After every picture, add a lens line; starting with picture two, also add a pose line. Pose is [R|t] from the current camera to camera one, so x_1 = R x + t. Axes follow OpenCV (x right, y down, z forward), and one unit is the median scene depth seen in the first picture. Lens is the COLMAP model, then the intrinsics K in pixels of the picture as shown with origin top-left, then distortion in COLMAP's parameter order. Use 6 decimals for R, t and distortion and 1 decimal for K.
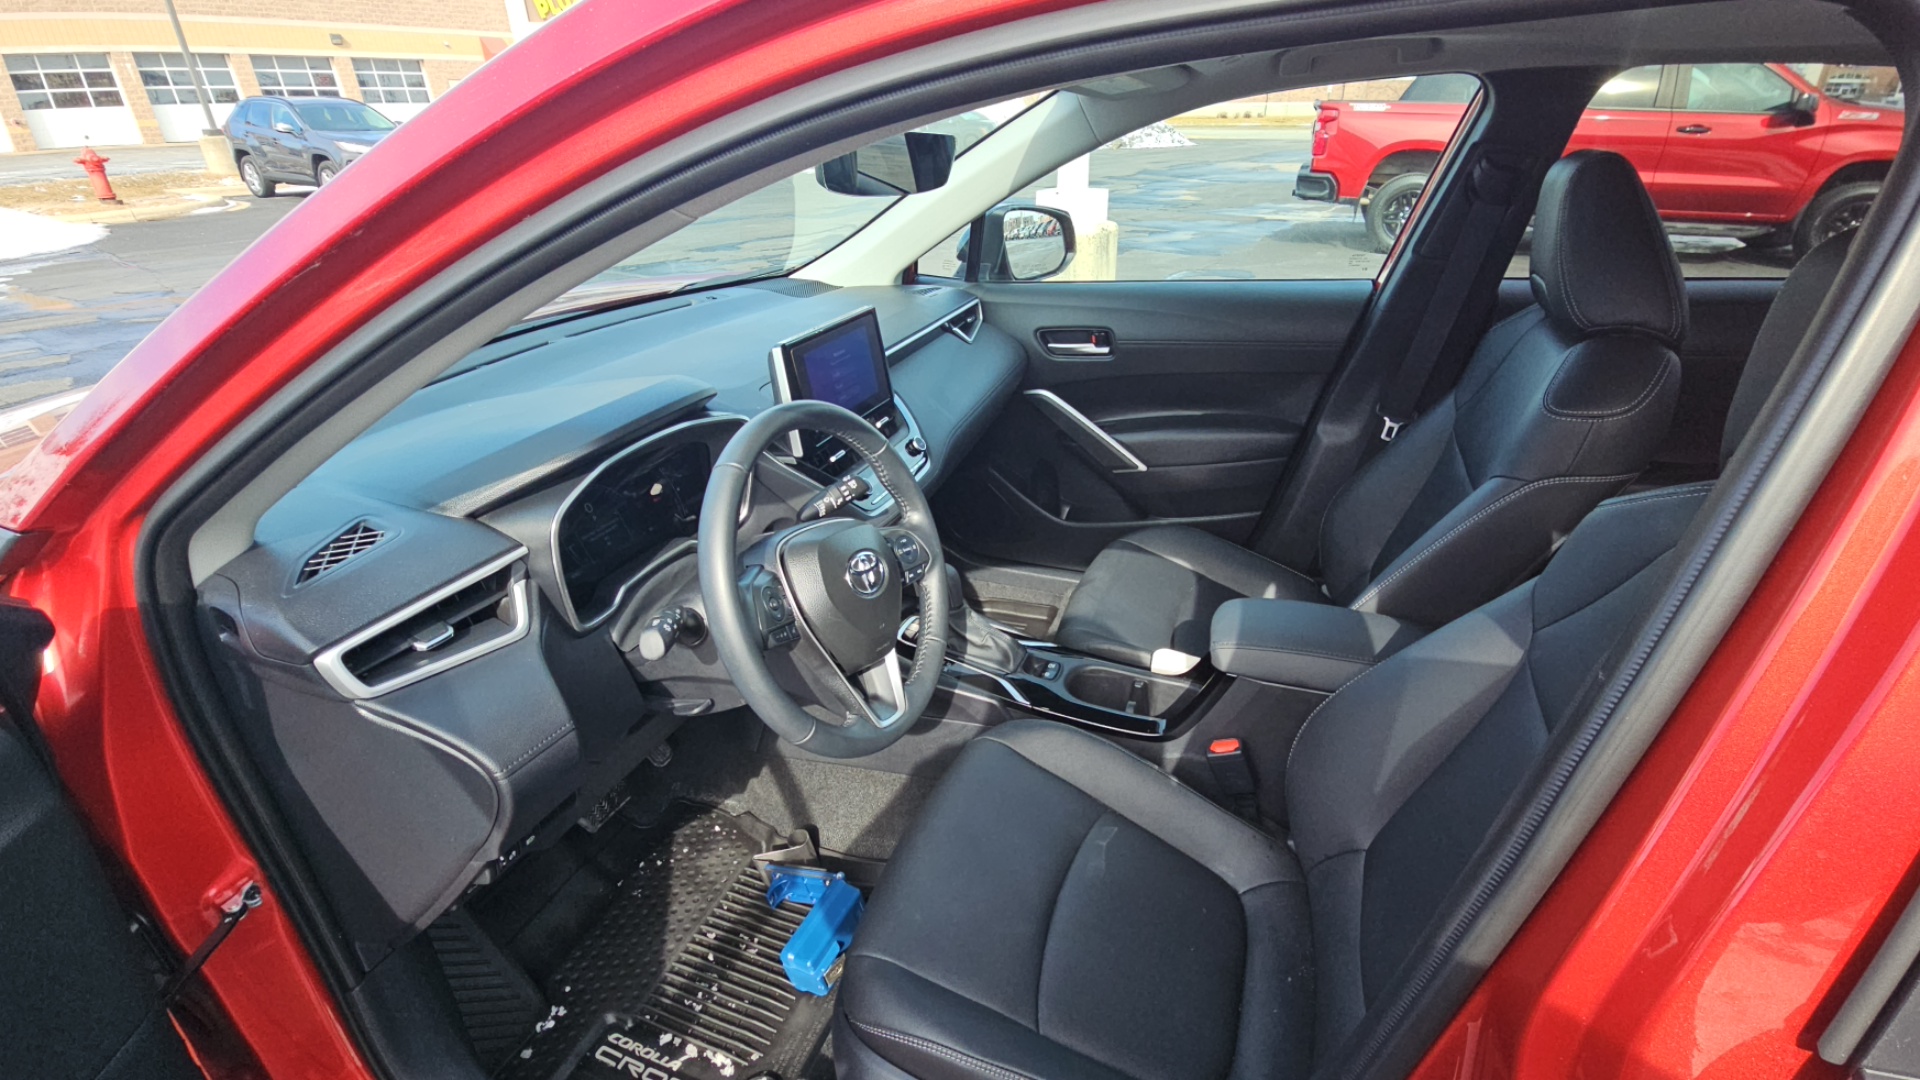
lens RADIAL K [[856.7, 0, 980.0], [0, 856.7, 553.5], [0, 0, 1]] dist [0.009730, -0.006757]
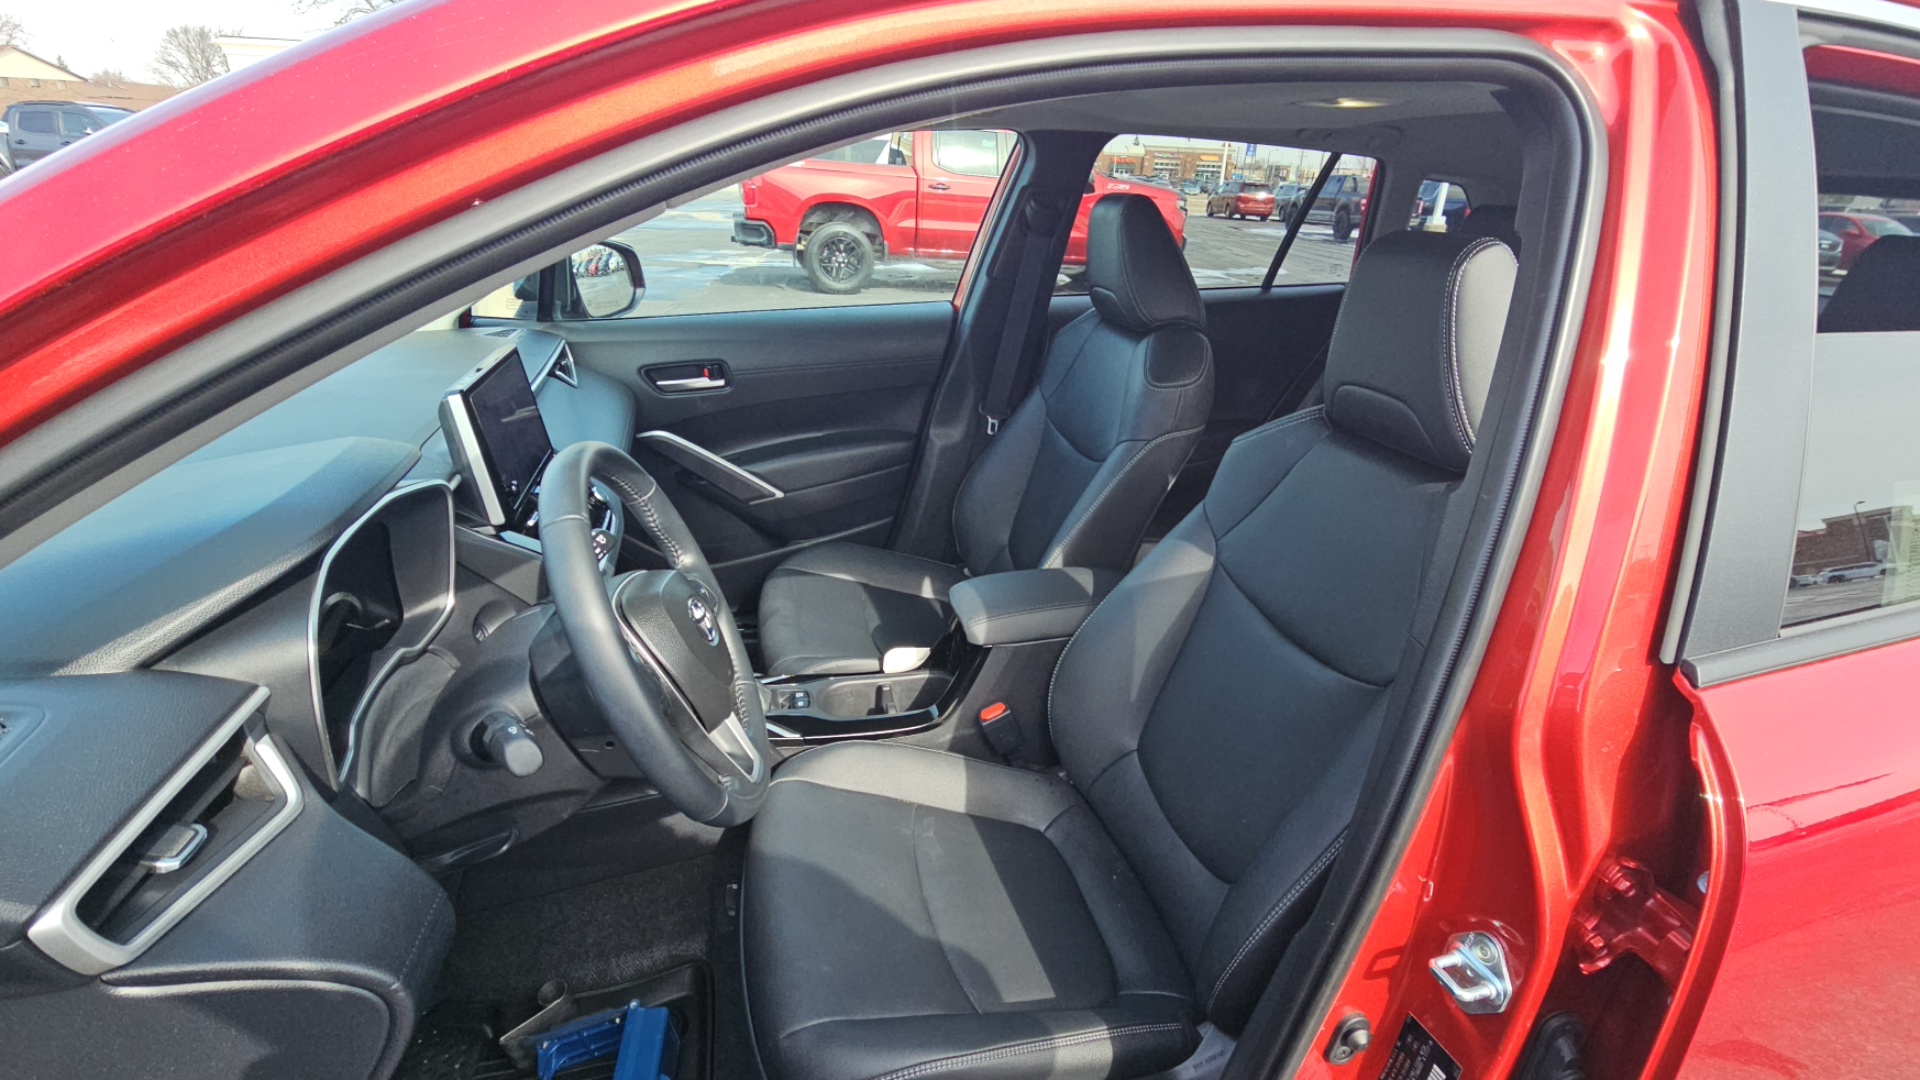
lens RADIAL K [[856.7, 0, 980.0], [0, 856.7, 553.5], [0, 0, 1]] dist [0.009730, -0.006757]
pose [[0.811558, -0.195642, 0.550544, -0.206304], [0.222863, 0.974686, 0.017842, 0.001978], [-0.540098, 0.108216, 0.834616, 0.045041]]
